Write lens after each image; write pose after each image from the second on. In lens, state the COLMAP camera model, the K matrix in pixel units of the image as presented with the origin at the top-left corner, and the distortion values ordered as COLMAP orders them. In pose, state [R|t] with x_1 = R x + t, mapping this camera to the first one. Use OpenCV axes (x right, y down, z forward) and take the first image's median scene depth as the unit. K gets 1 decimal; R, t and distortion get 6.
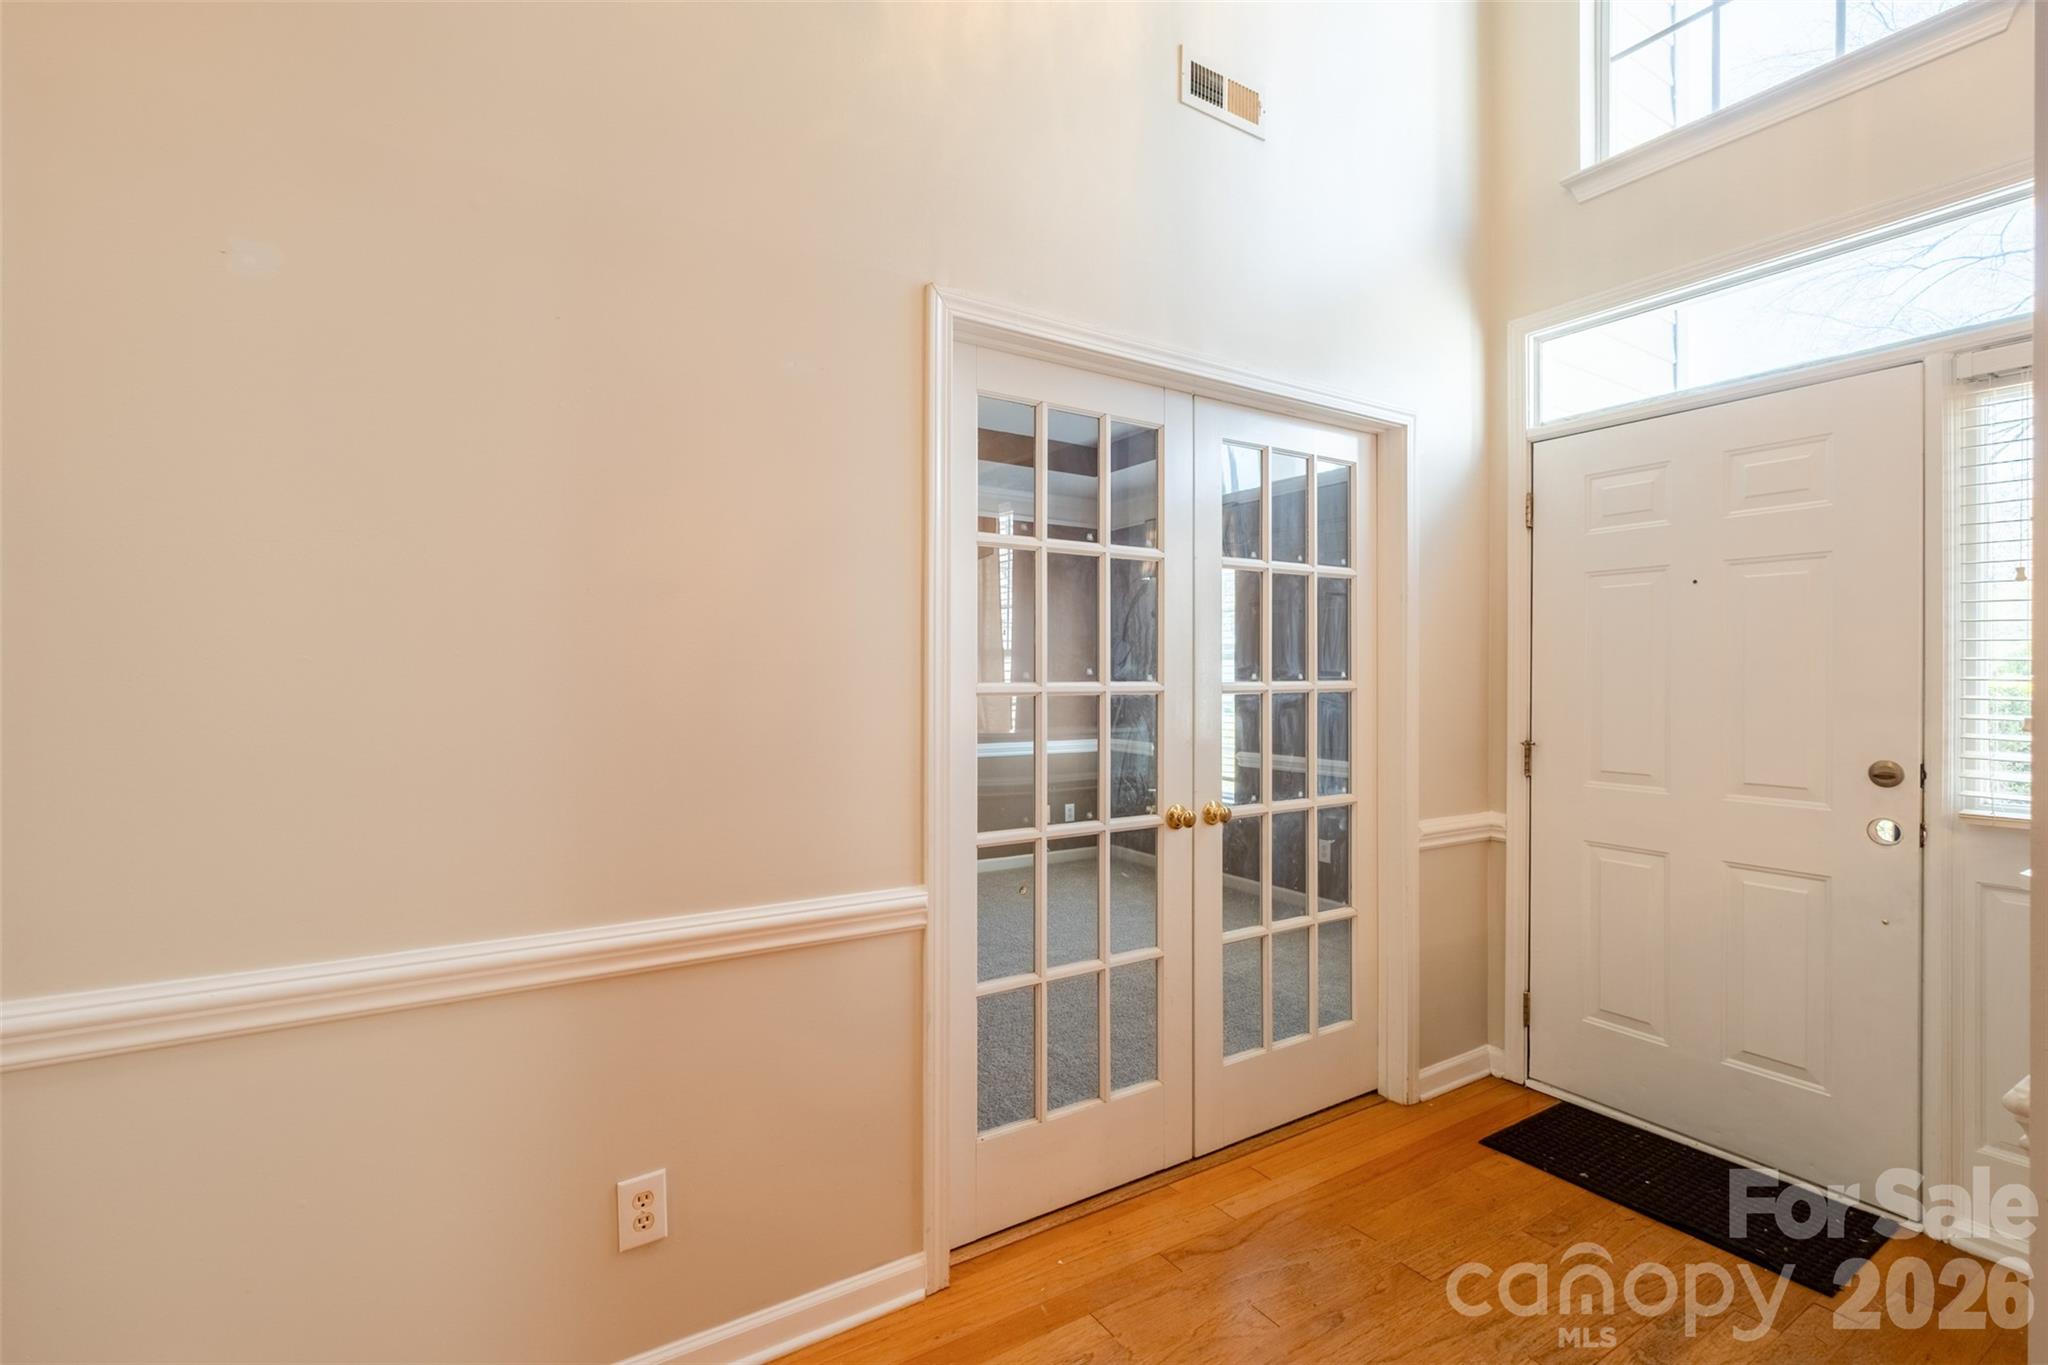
lens RADIAL K [[911.9, 0, 996.0], [0, 911.9, 671.3], [0, 0, 1]] dist [-0.014196, 0.003494]
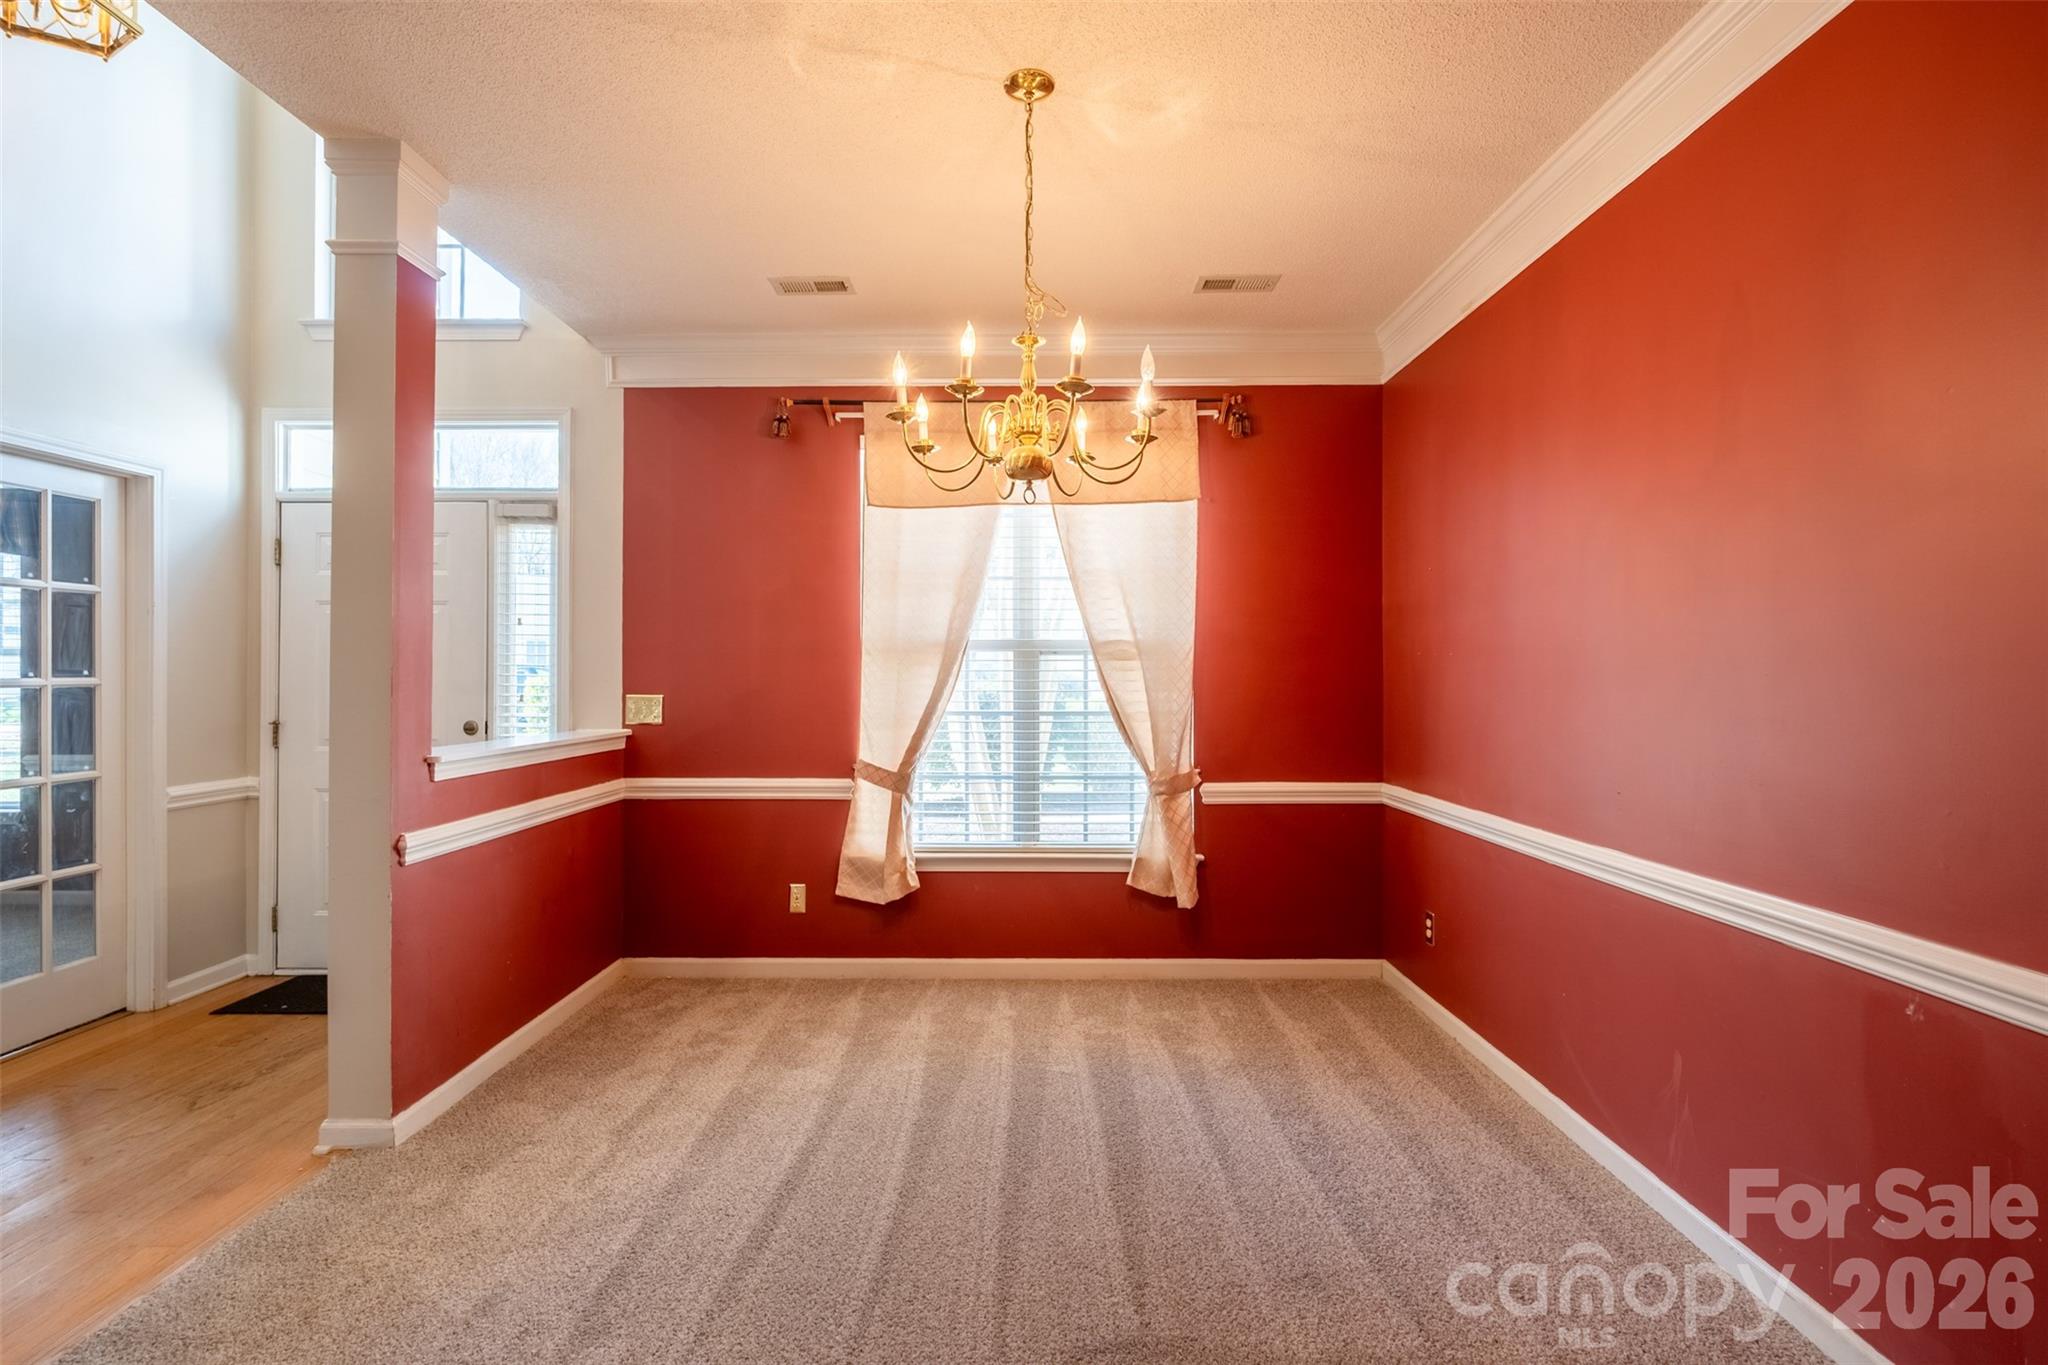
lens RADIAL K [[911.9, 0, 972.2], [0, 911.9, 671.8], [0, 0, 1]] dist [-0.014196, 0.003494]
pose [[0.518241, -0.000871, 0.855234, -0.034072], [-0.004235, 0.999985, 0.003585, -0.007022], [-0.855224, -0.005480, 0.518229, -0.630130]]
